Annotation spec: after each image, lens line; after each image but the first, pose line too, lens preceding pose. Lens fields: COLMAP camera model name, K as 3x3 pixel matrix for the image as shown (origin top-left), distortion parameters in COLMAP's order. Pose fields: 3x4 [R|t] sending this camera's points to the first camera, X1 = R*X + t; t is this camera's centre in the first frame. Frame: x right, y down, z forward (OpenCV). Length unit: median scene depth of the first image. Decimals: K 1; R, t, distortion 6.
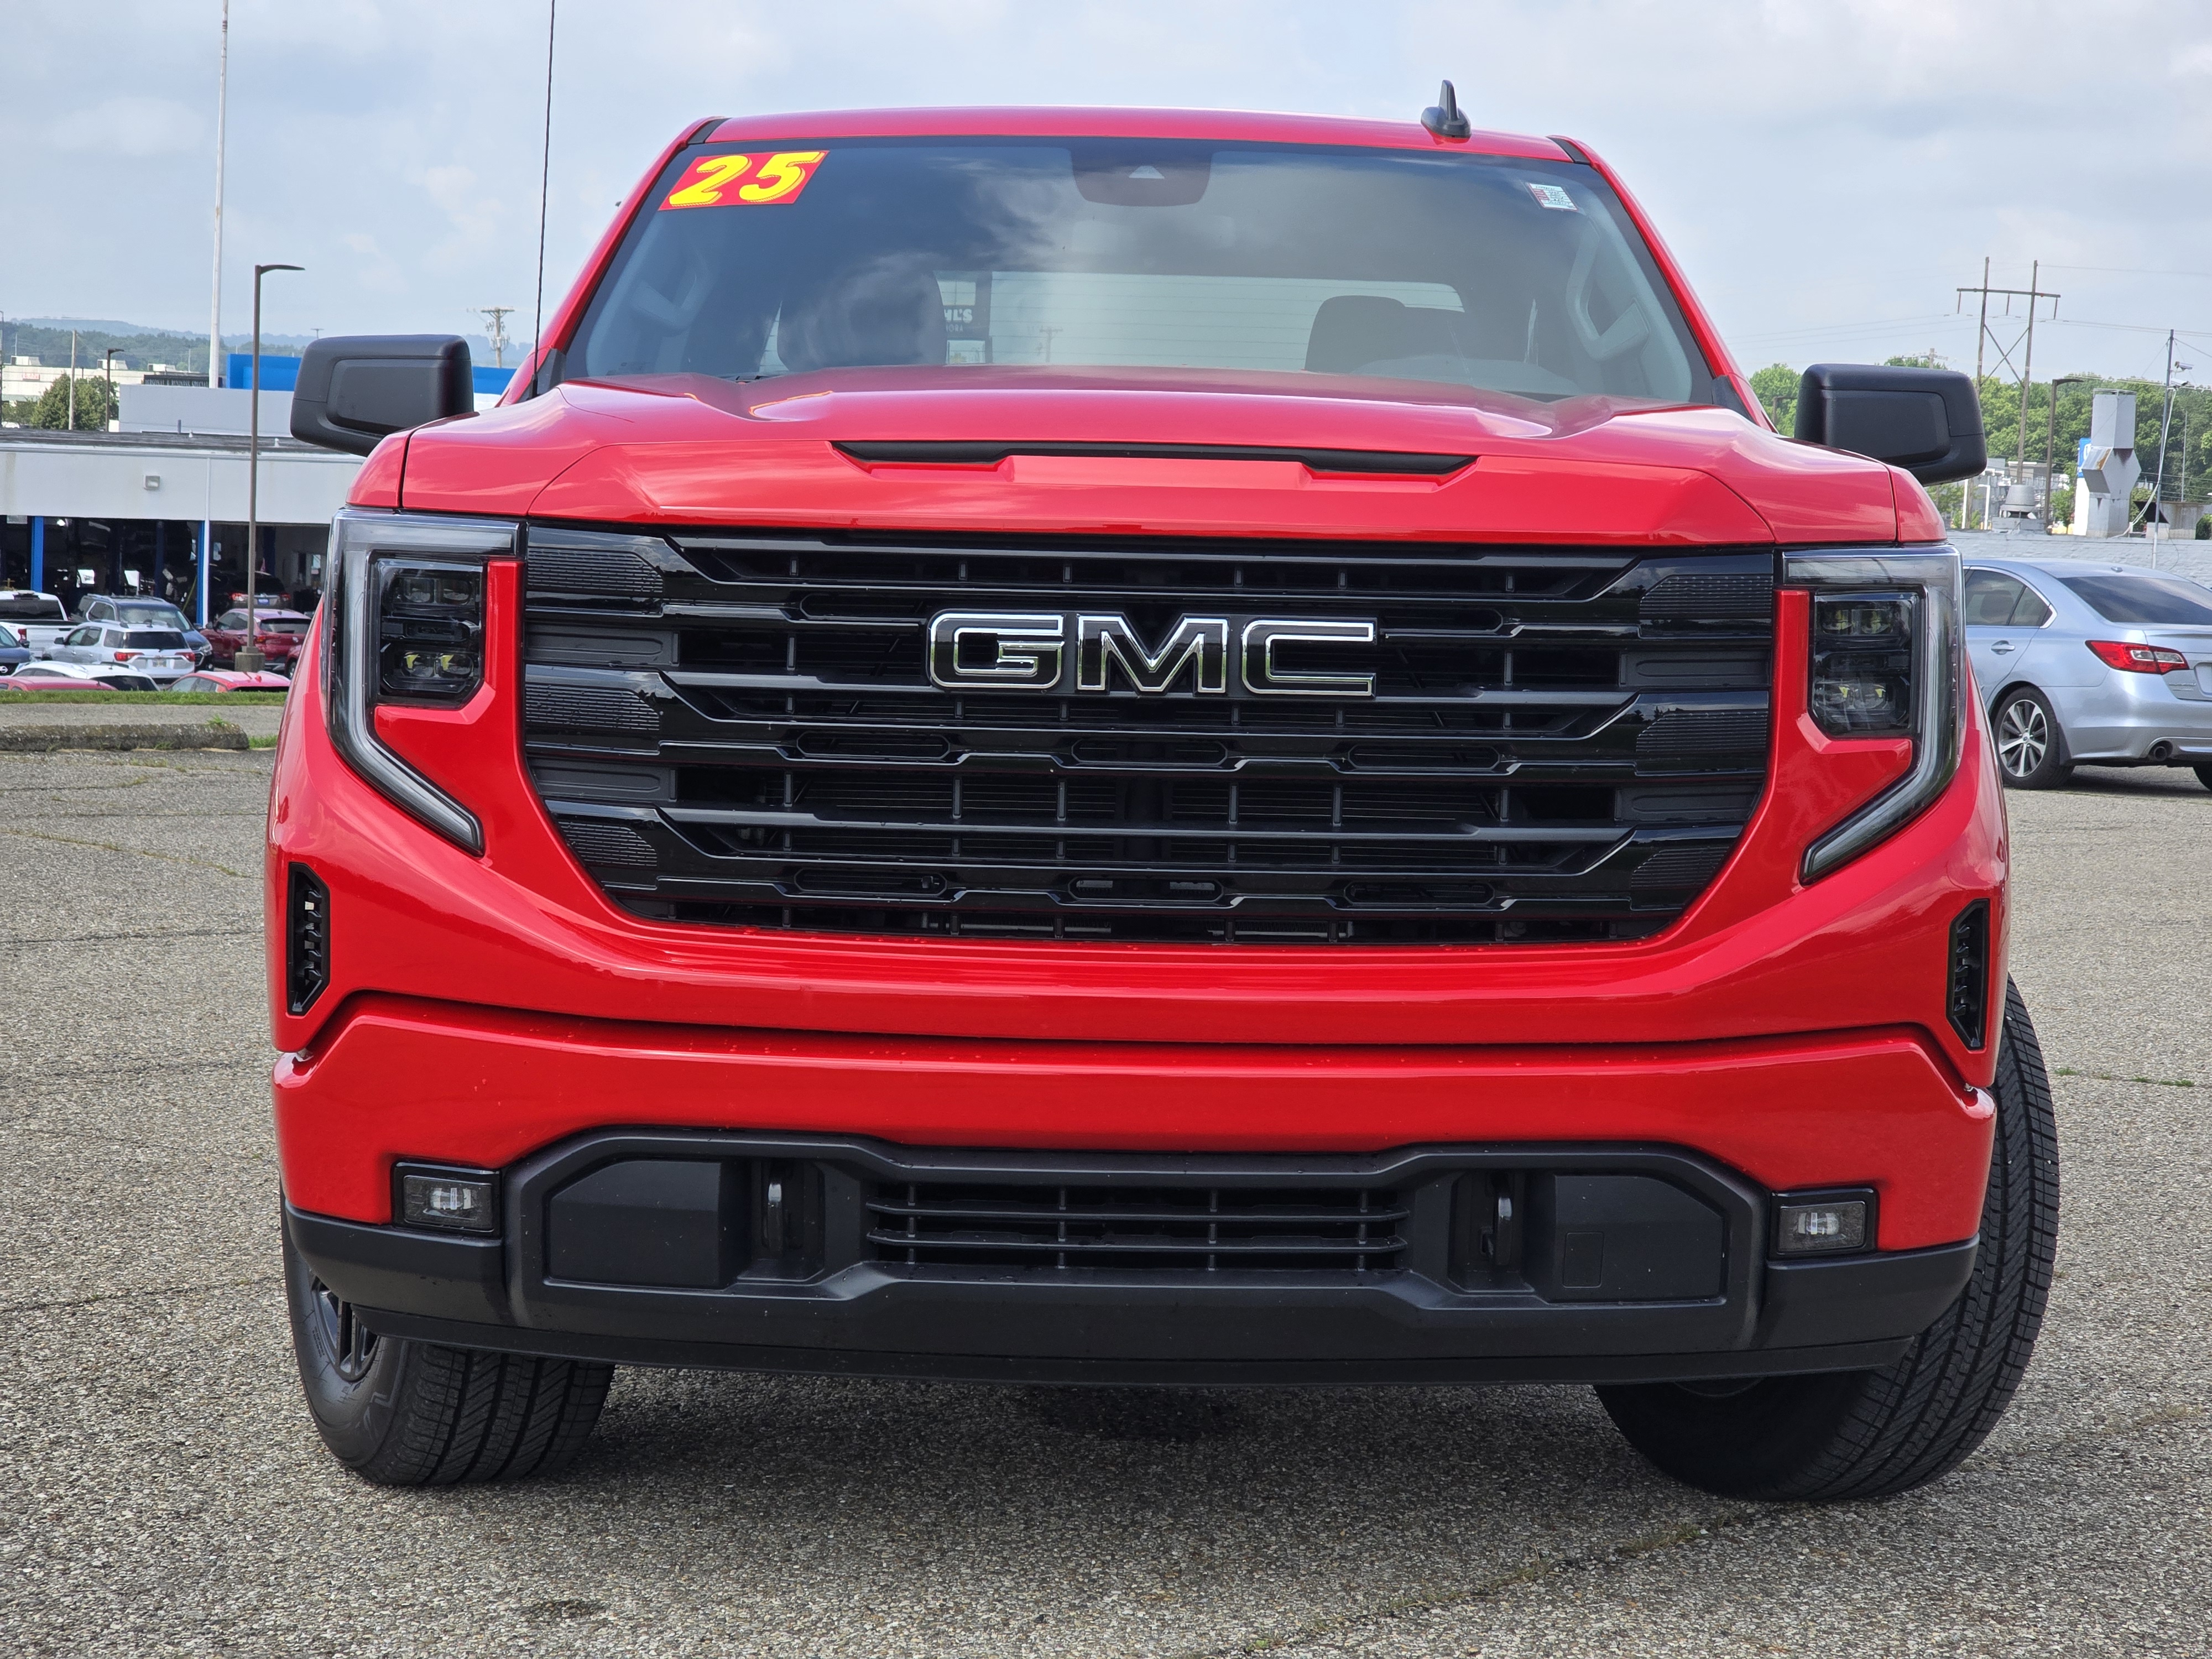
lens RADIAL K [[4368.3, 0, 1106.0], [0, 4368.3, 829.5], [0, 0, 1]] dist [-0.028259, 0.074044]
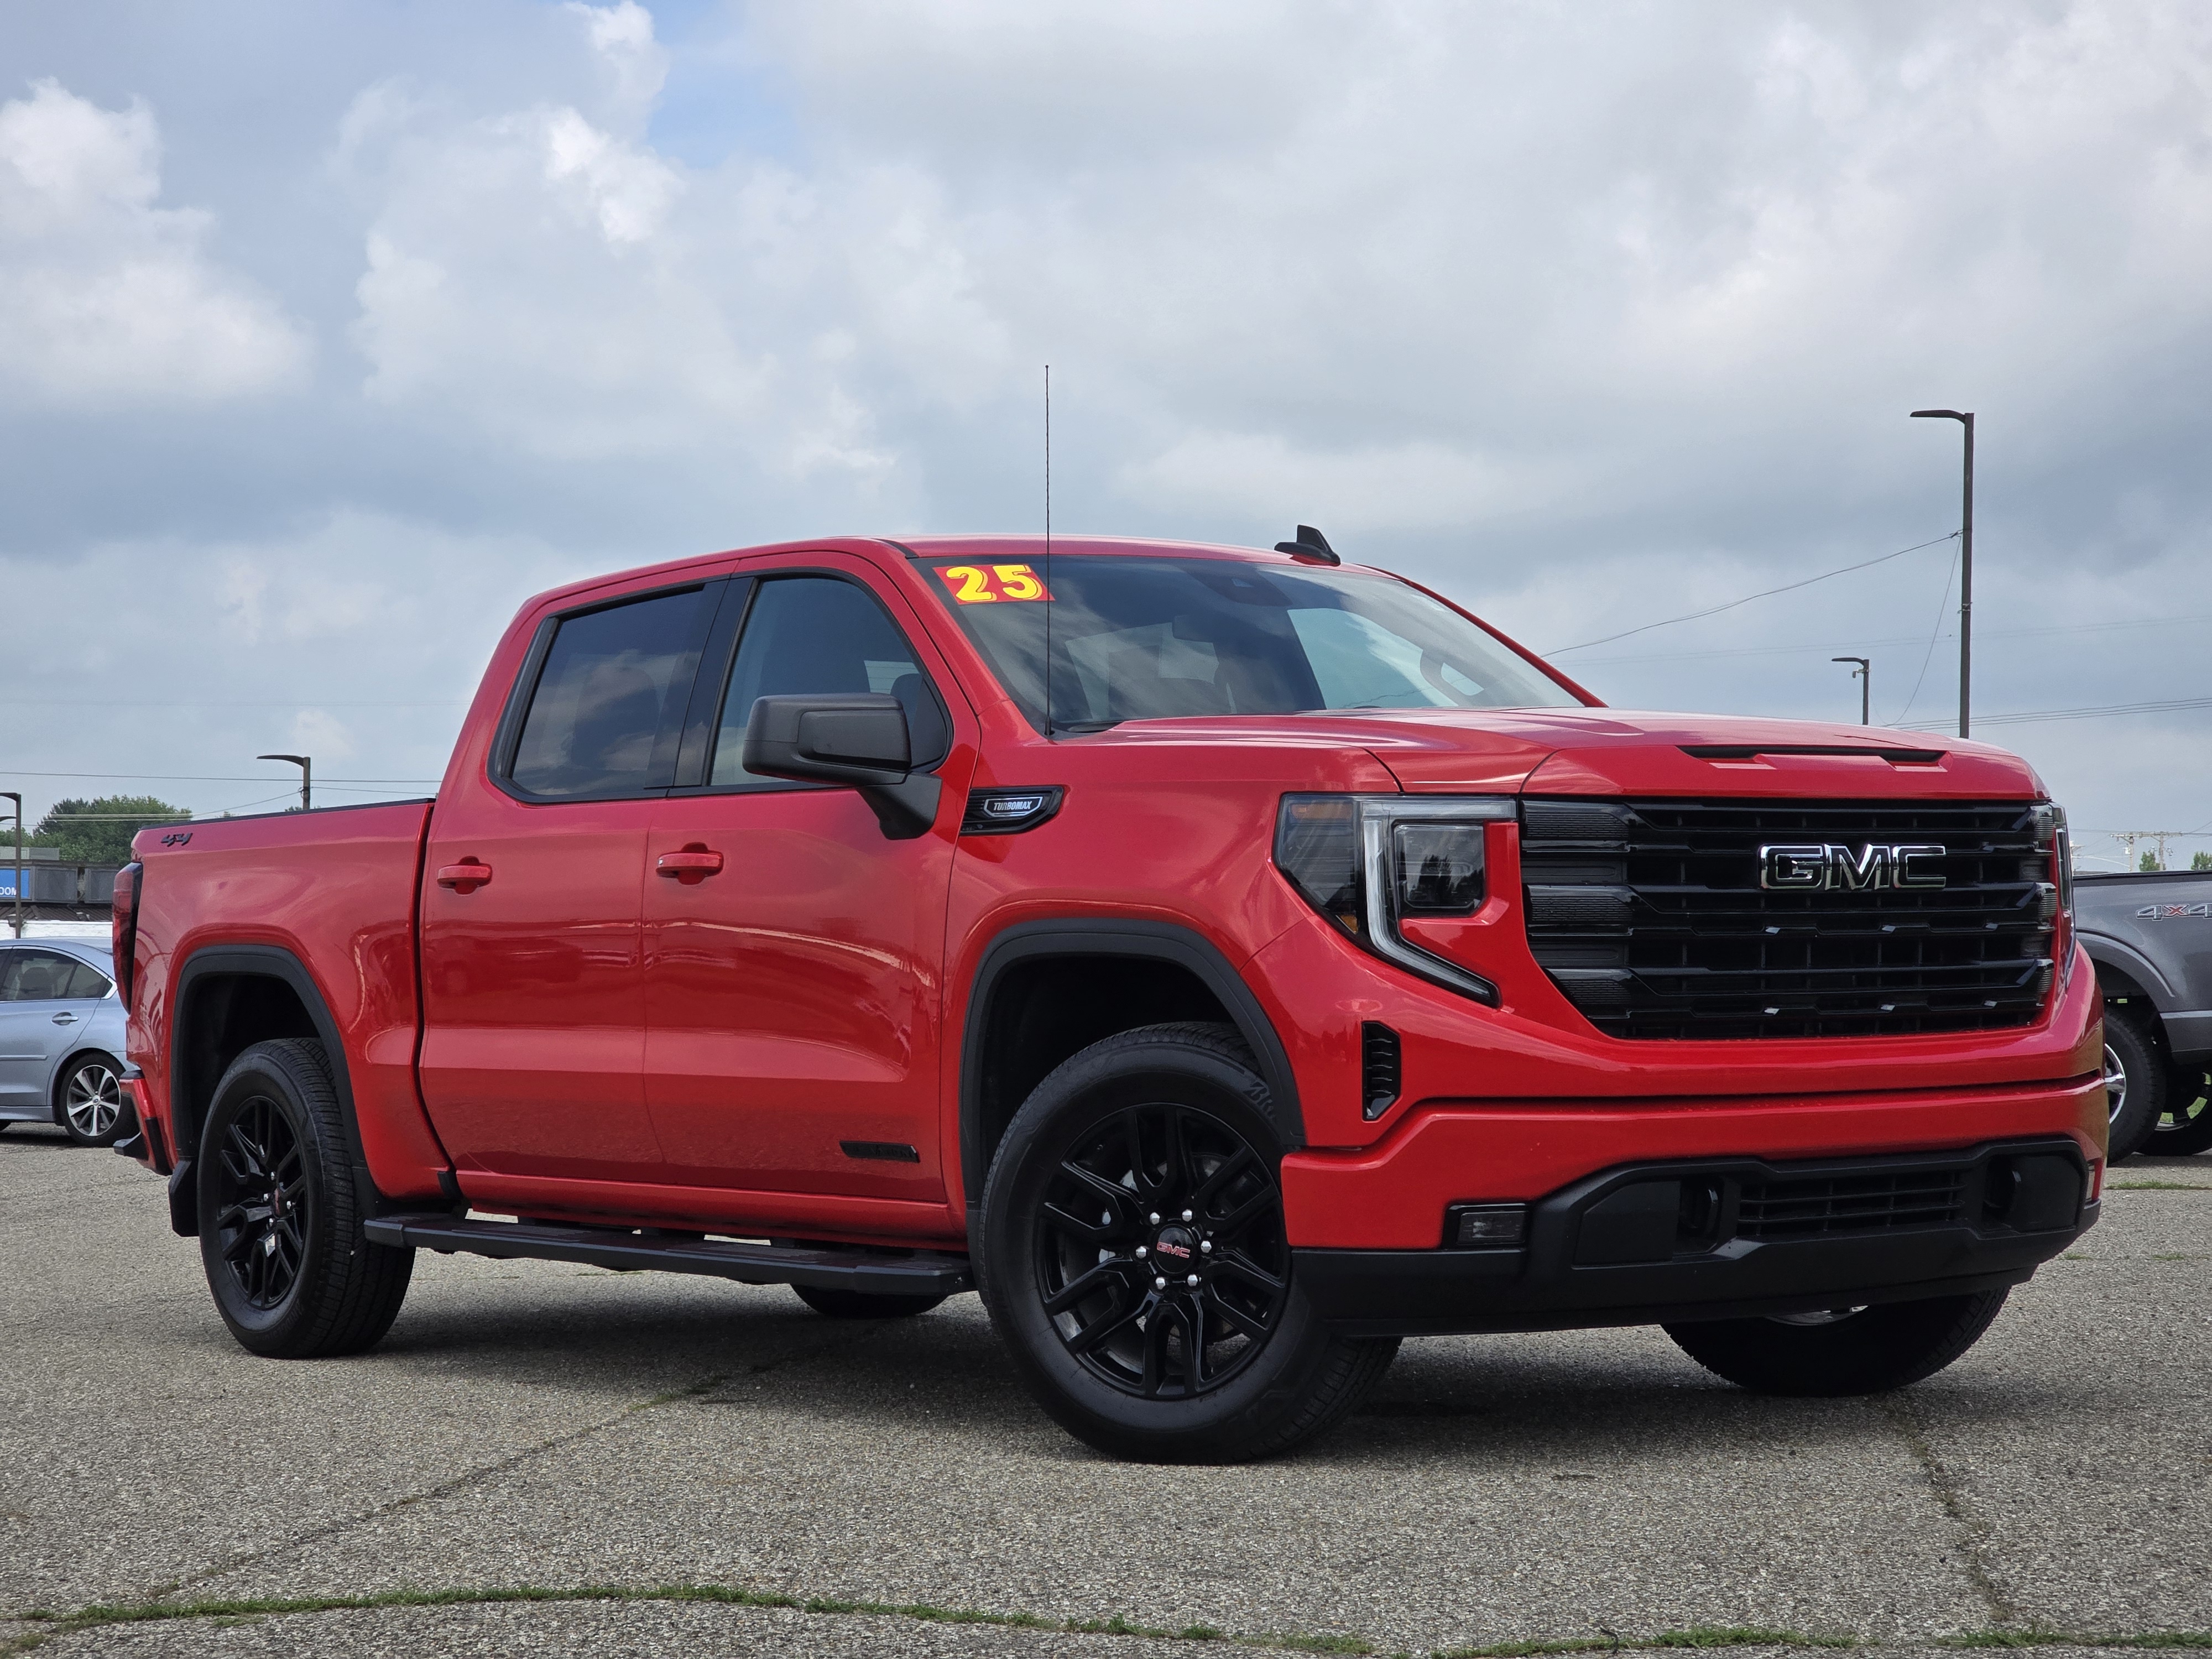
lens RADIAL K [[4368.3, 0, 1106.0], [0, 4368.3, 829.5], [0, 0, 1]] dist [-0.028259, 0.074044]
pose [[0.821367, -0.020501, 0.570031, -1.187169], [0.073970, 0.994744, -0.070808, 0.044578], [-0.565583, 0.100325, 0.818566, -0.239530]]
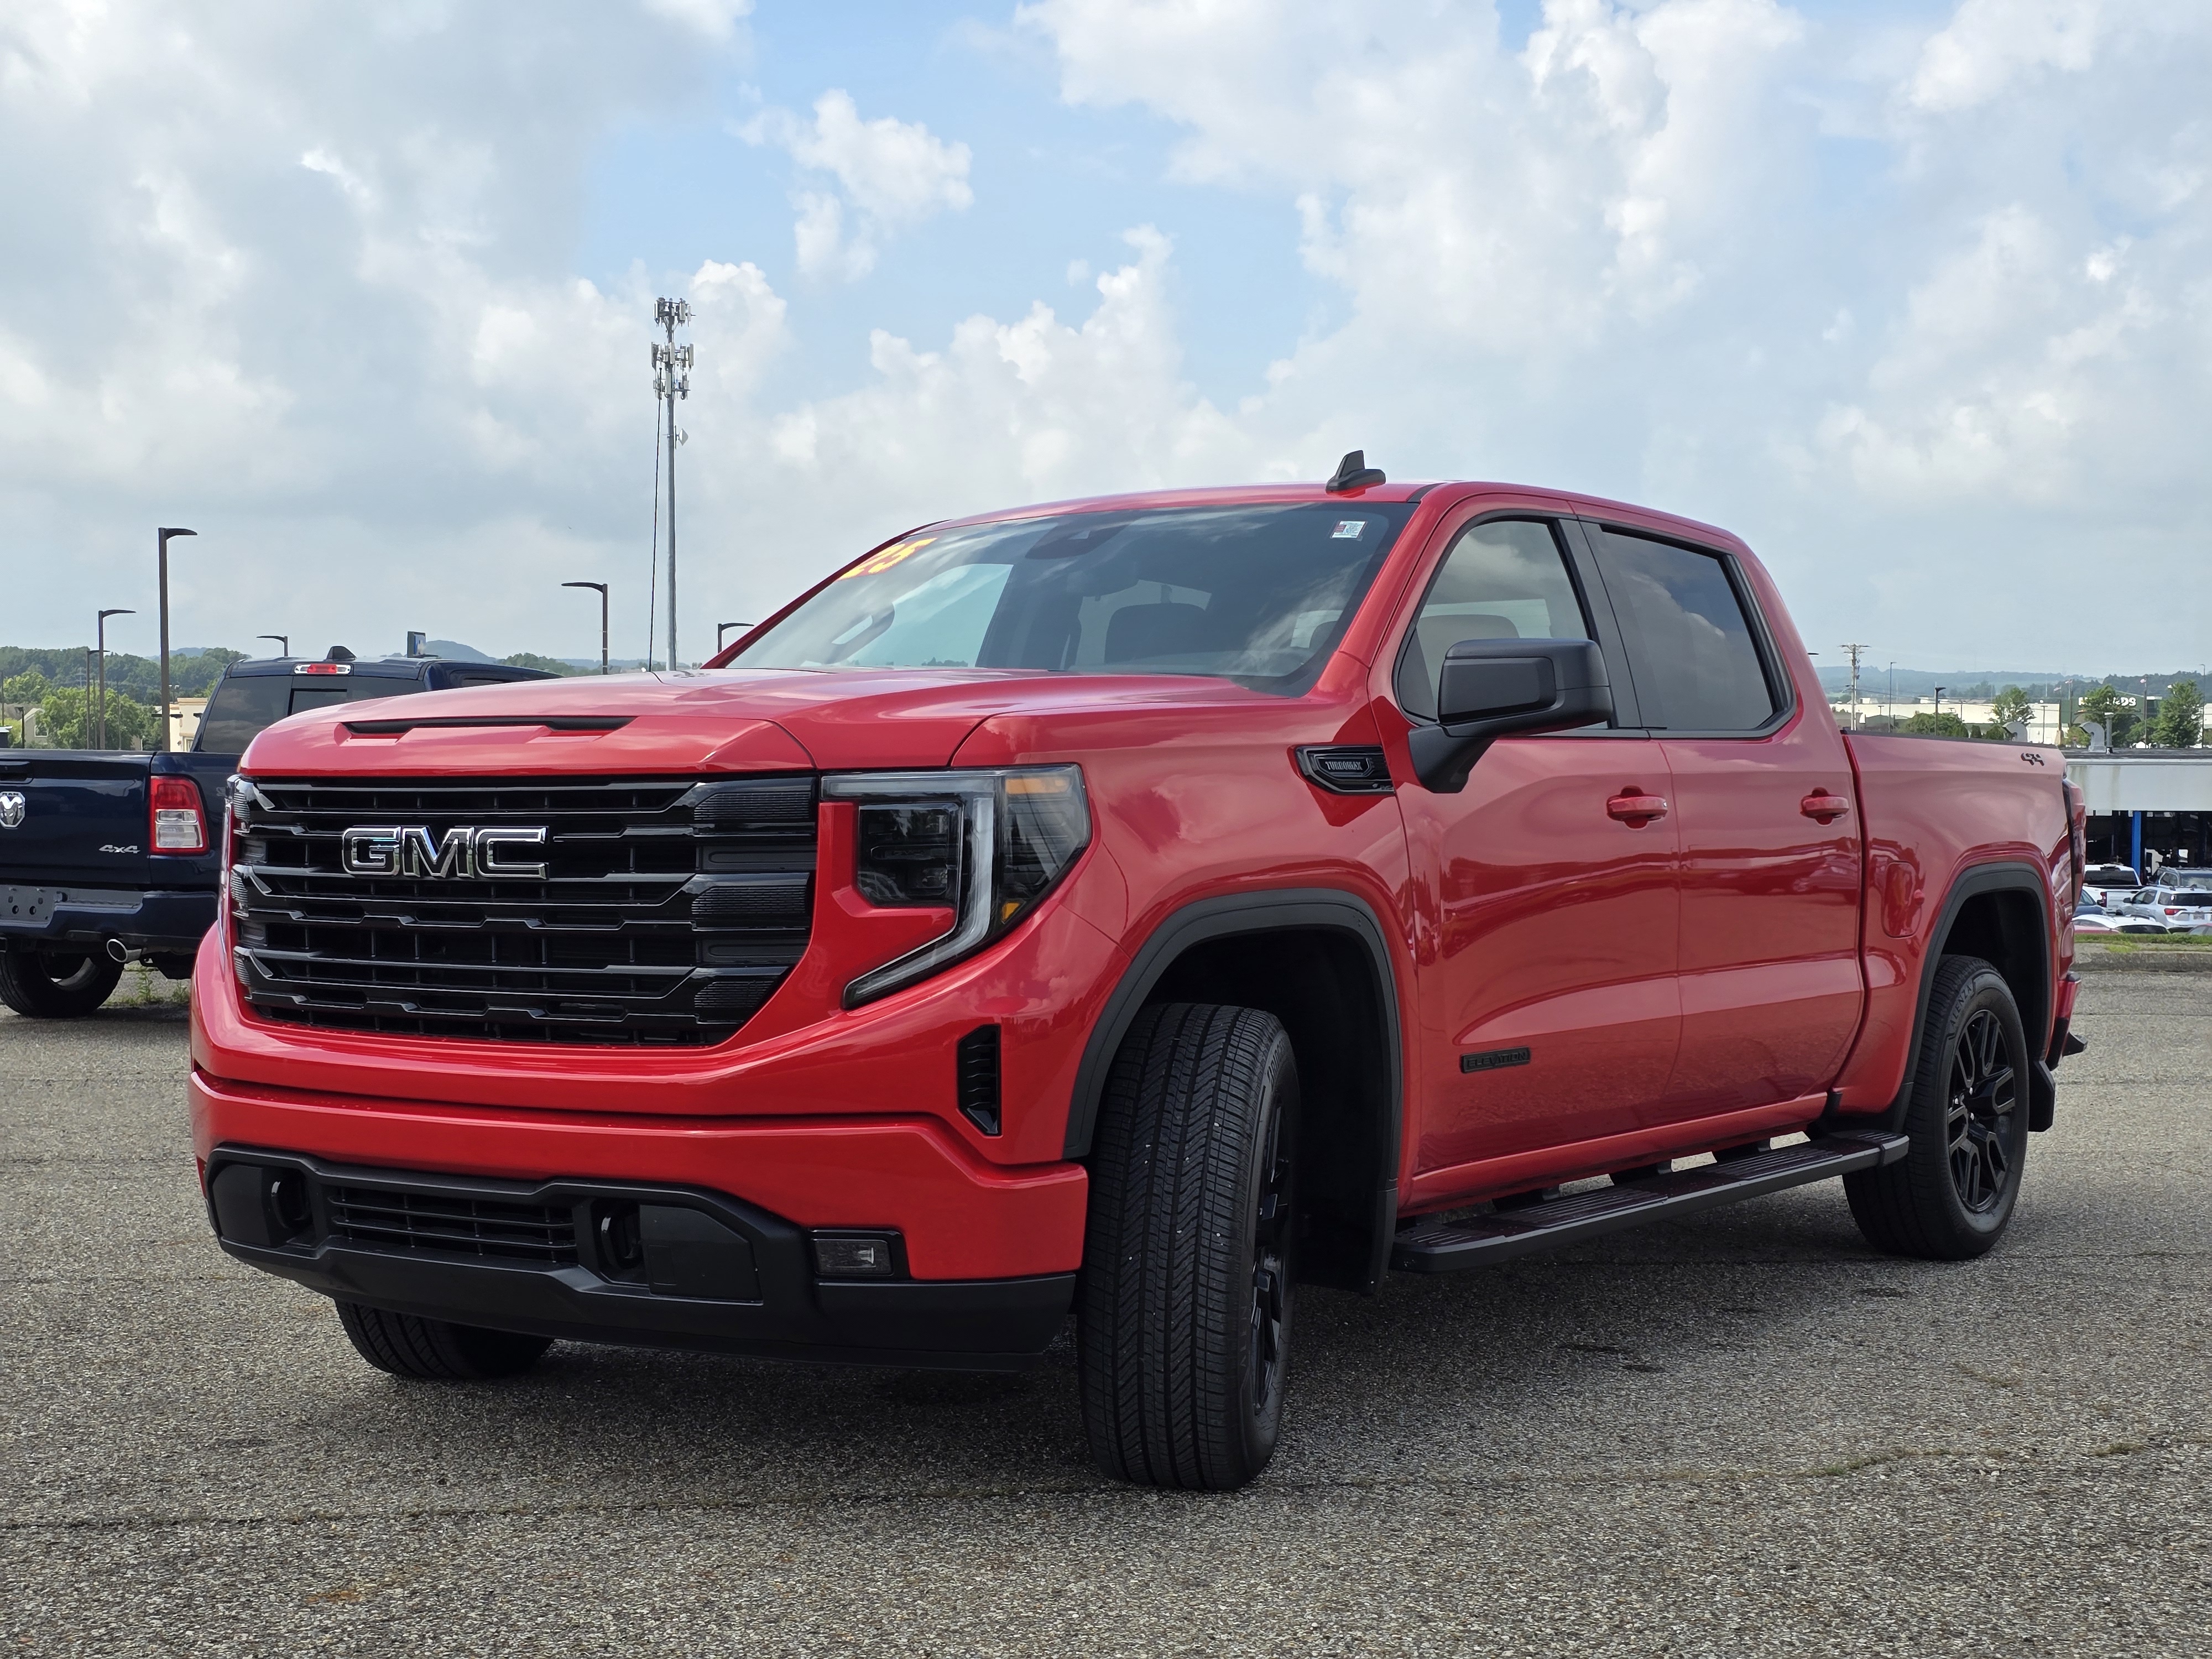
lens RADIAL K [[3168.1, 0, 1106.0], [0, 3168.1, 829.5], [0, 0, 1]] dist [-0.016867, -0.015416]
pose [[0.803566, -0.018015, -0.594943, 0.850654], [-0.022632, 0.997894, -0.060785, 0.014724], [0.594785, 0.062310, 0.801466, 0.232255]]
